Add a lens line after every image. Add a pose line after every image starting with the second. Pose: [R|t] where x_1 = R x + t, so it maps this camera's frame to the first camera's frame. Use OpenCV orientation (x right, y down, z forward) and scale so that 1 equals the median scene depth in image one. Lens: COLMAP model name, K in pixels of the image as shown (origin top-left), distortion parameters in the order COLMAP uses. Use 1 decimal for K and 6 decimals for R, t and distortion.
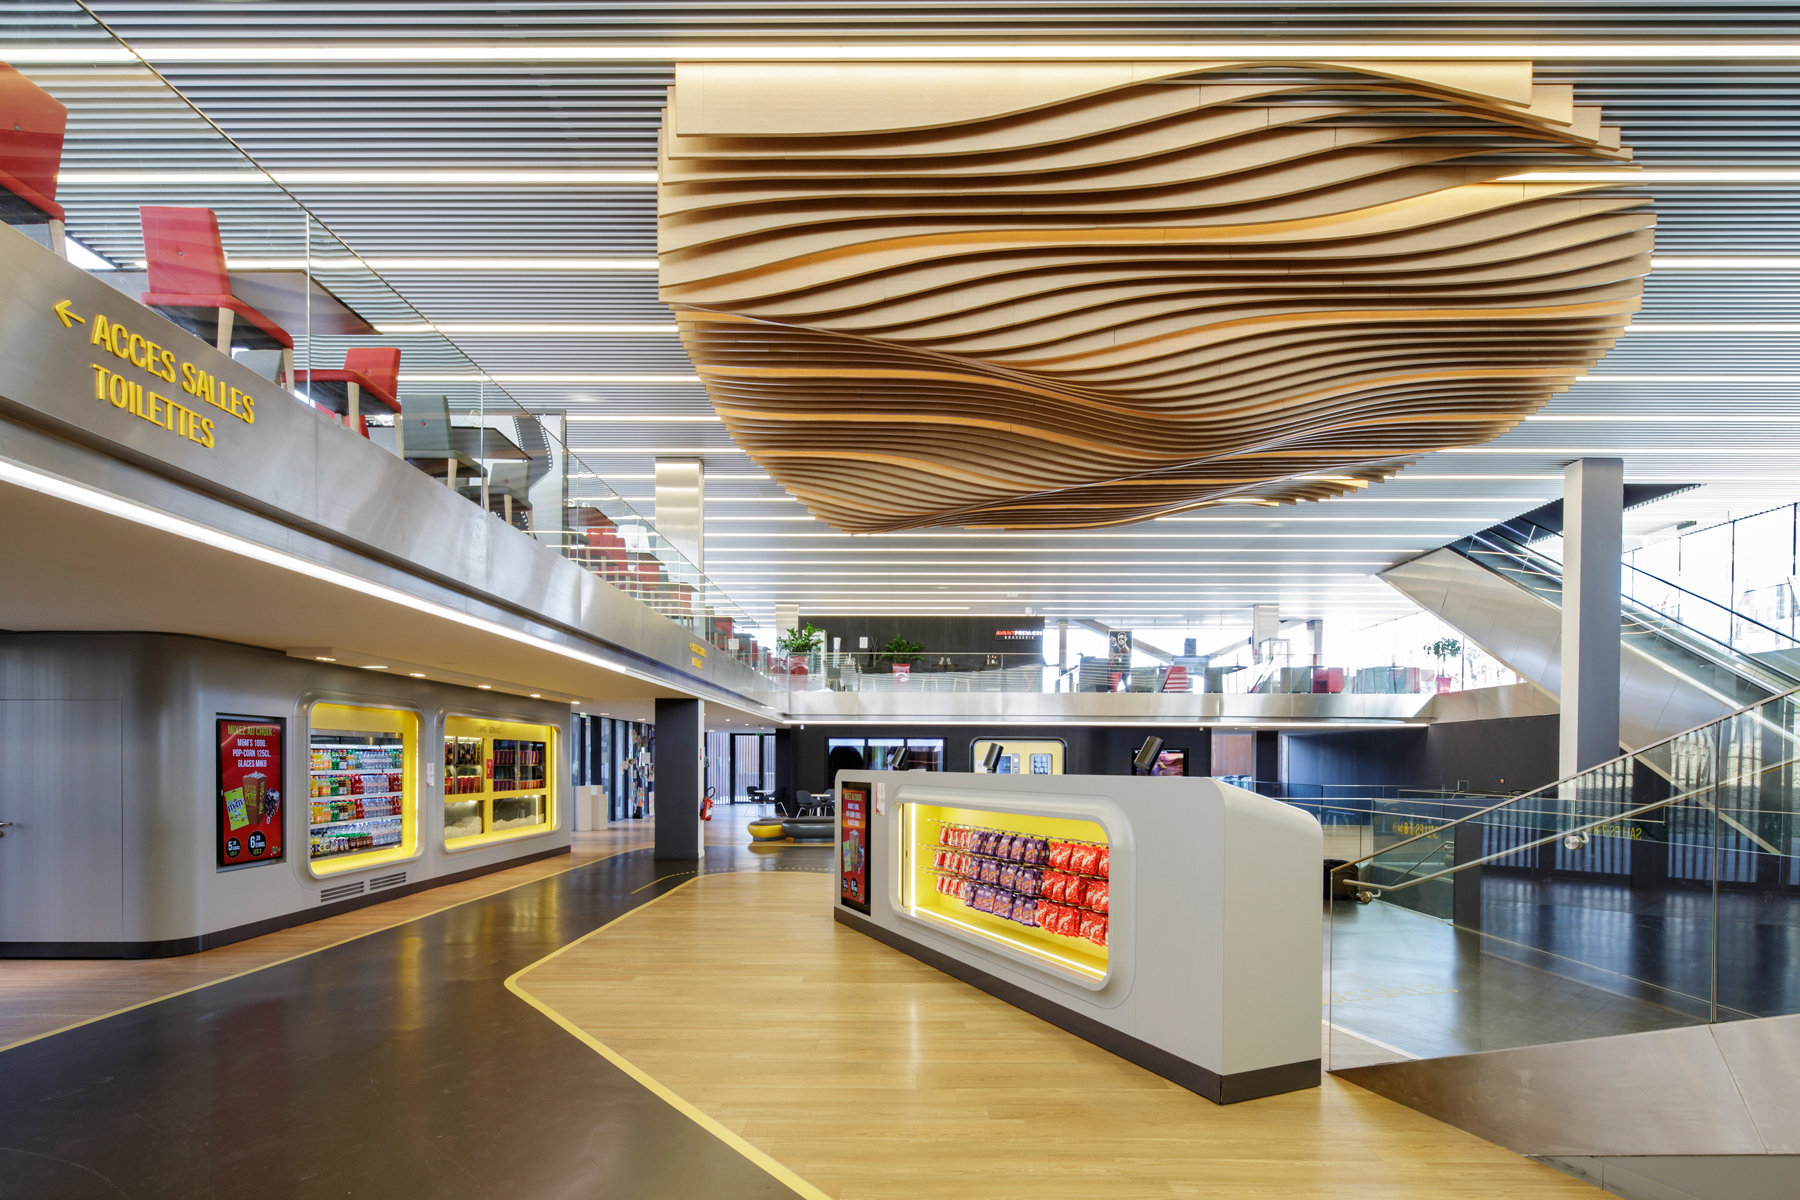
lens RADIAL K [[885.7, 0, 869.8], [0, 885.7, 764.0], [0, 0, 1]] dist [0.014526, -0.001423]
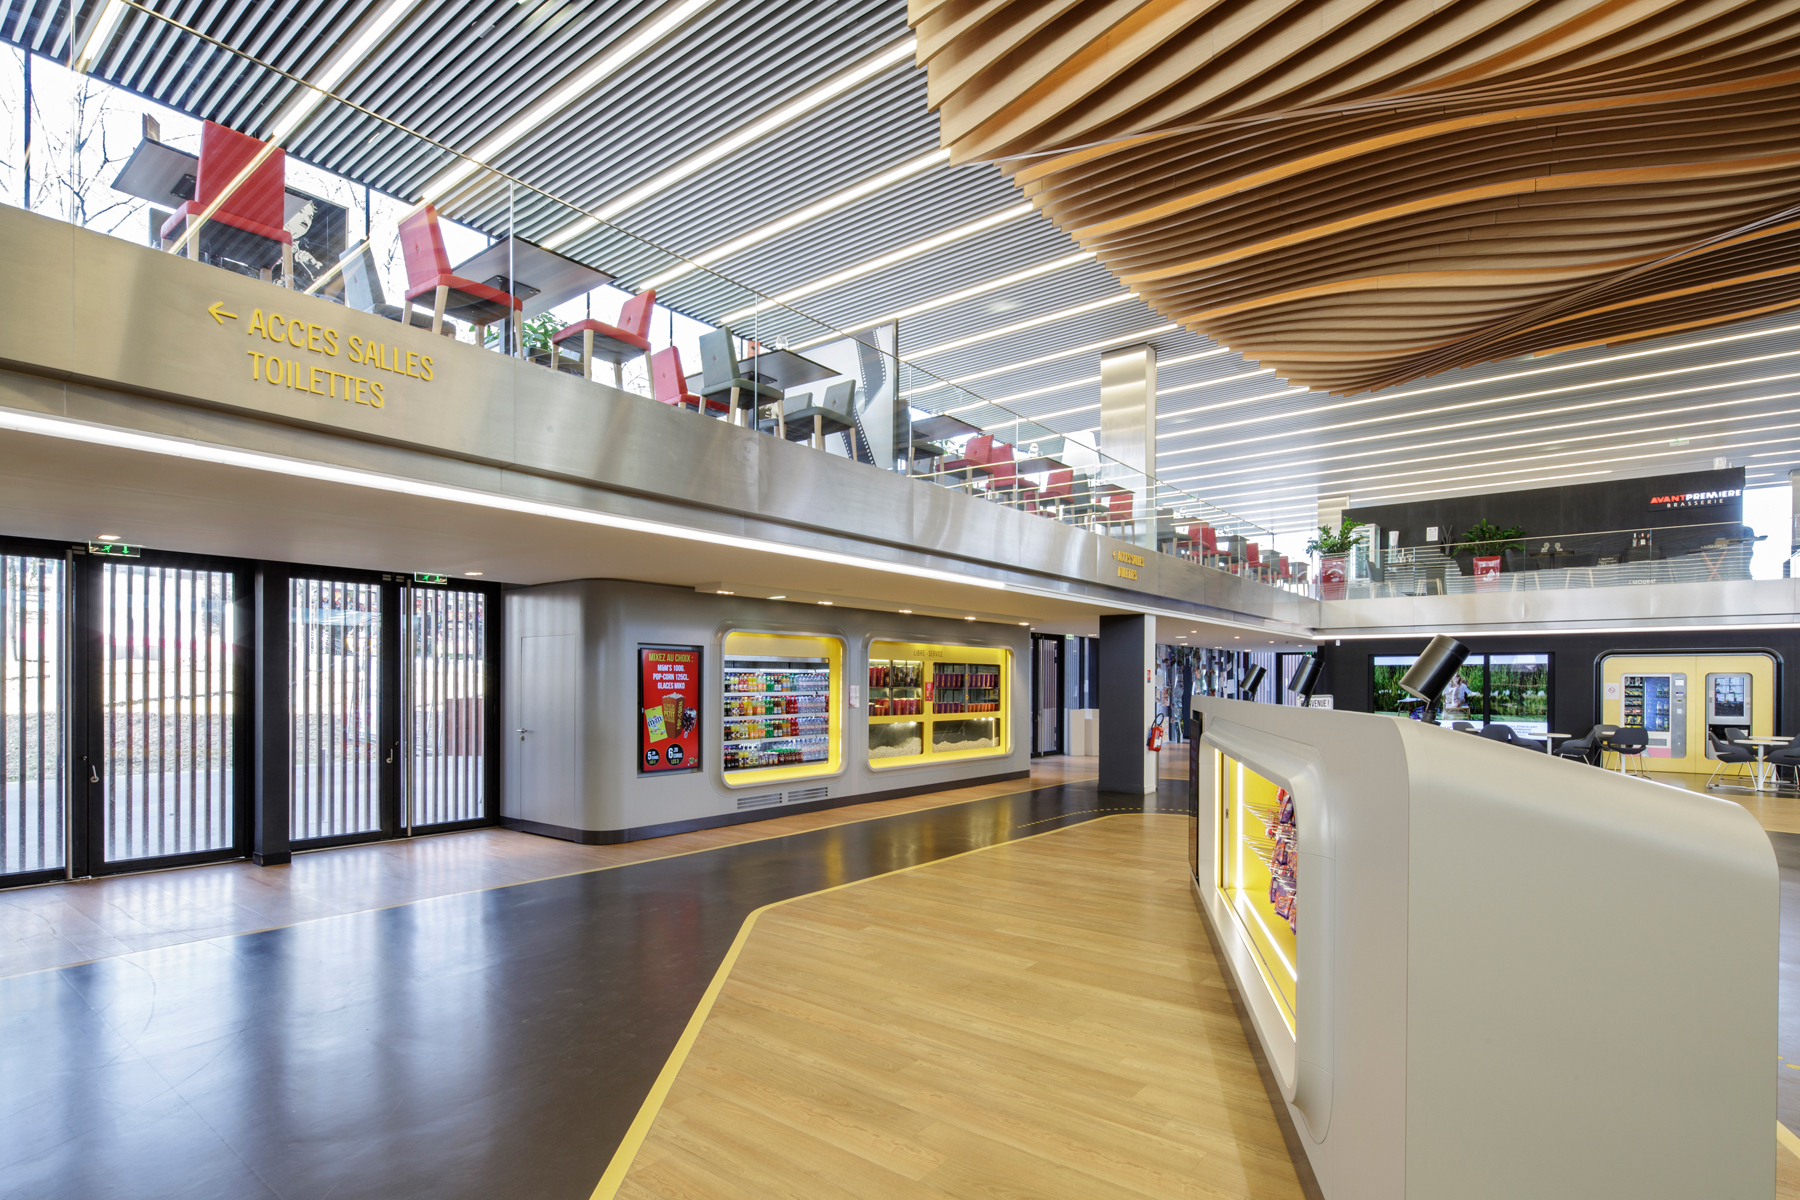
lens RADIAL K [[885.7, 0, 891.3], [0, 885.7, 680.3], [0, 0, 1]] dist [0.014526, -0.001423]
pose [[0.806237, -0.001736, -0.591590, 0.165008], [-0.002668, 0.999975, -0.006570, -0.000649], [0.591586, 0.006875, 0.806213, 0.173001]]
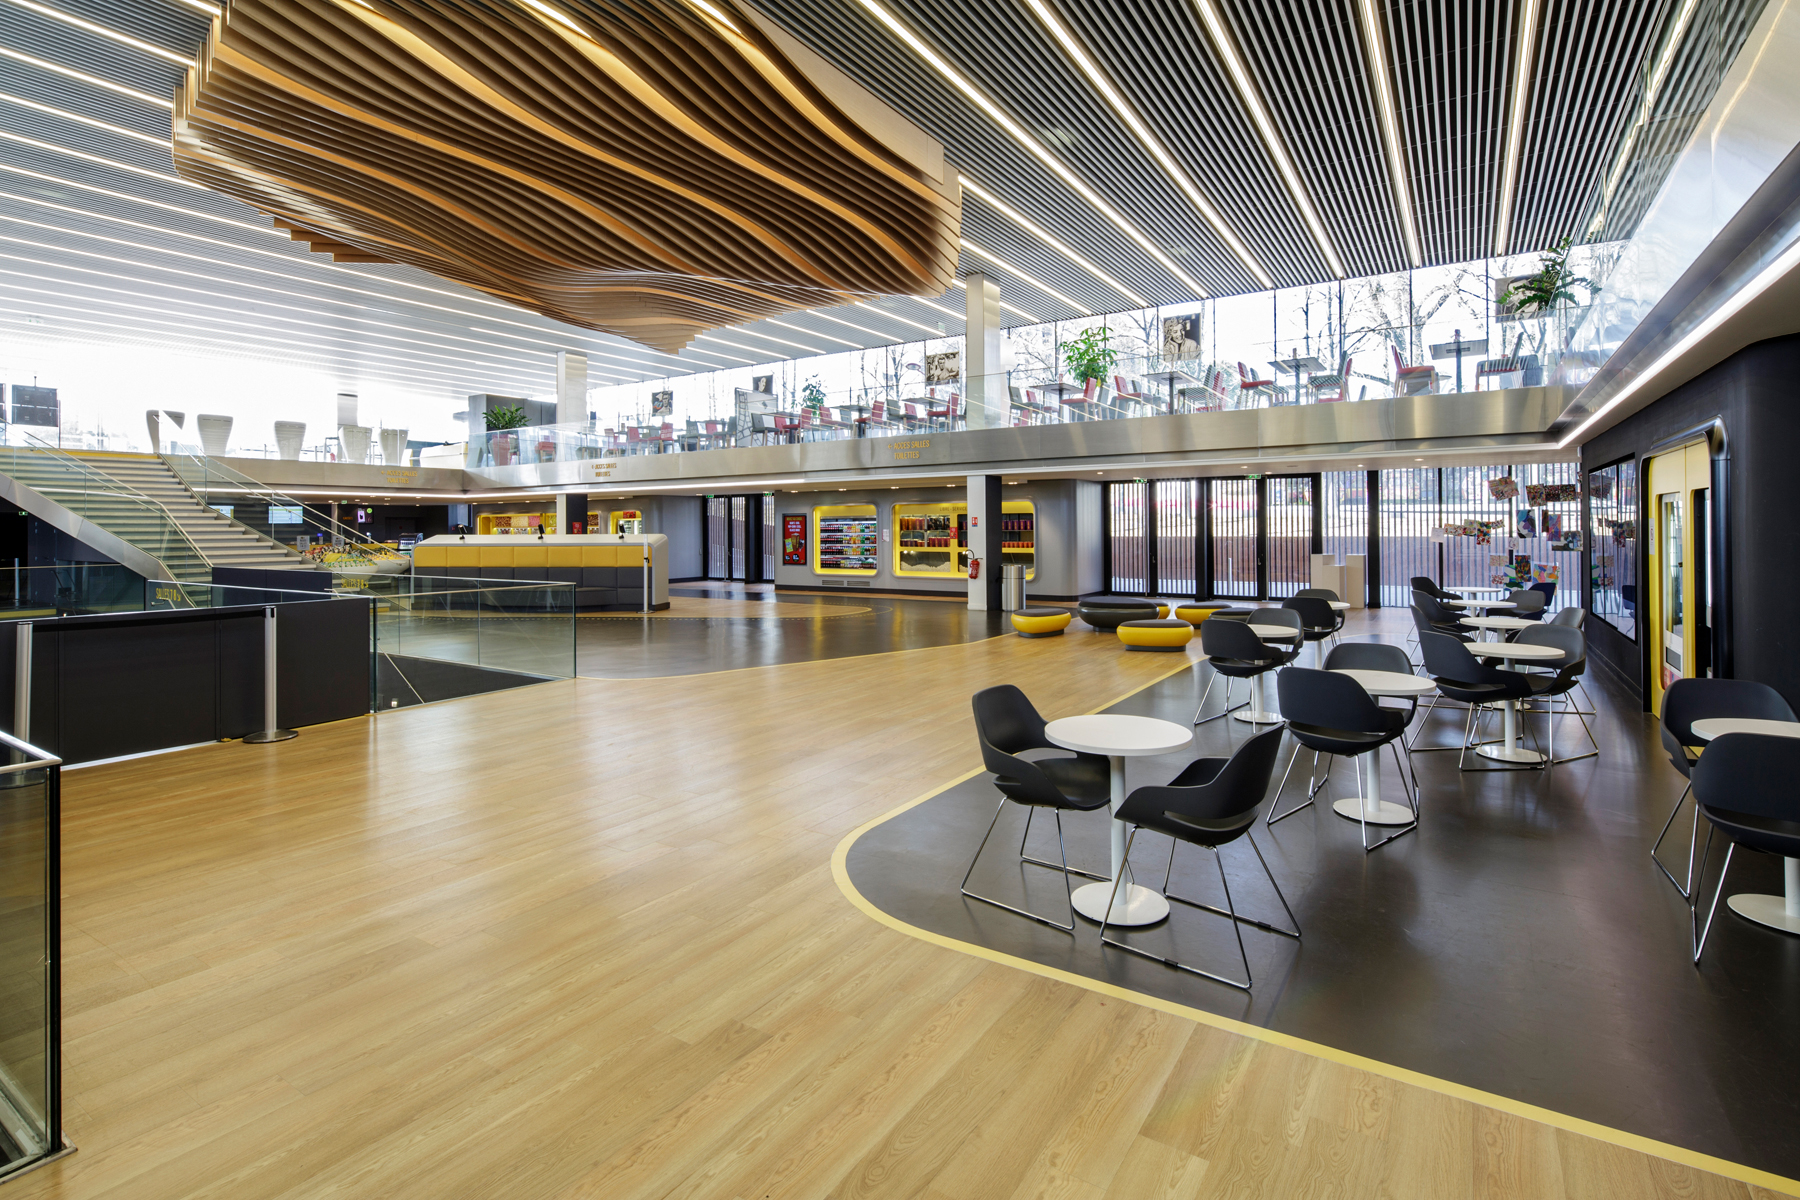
lens RADIAL K [[885.7, 0, 883.3], [0, 885.7, 533.3], [0, 0, 1]] dist [0.014526, -0.001423]
pose [[-0.524353, -0.003420, -0.851494, 1.188249], [-0.000422, 0.999993, -0.003757, 0.014596], [0.851501, -0.001611, -0.524350, 2.026879]]
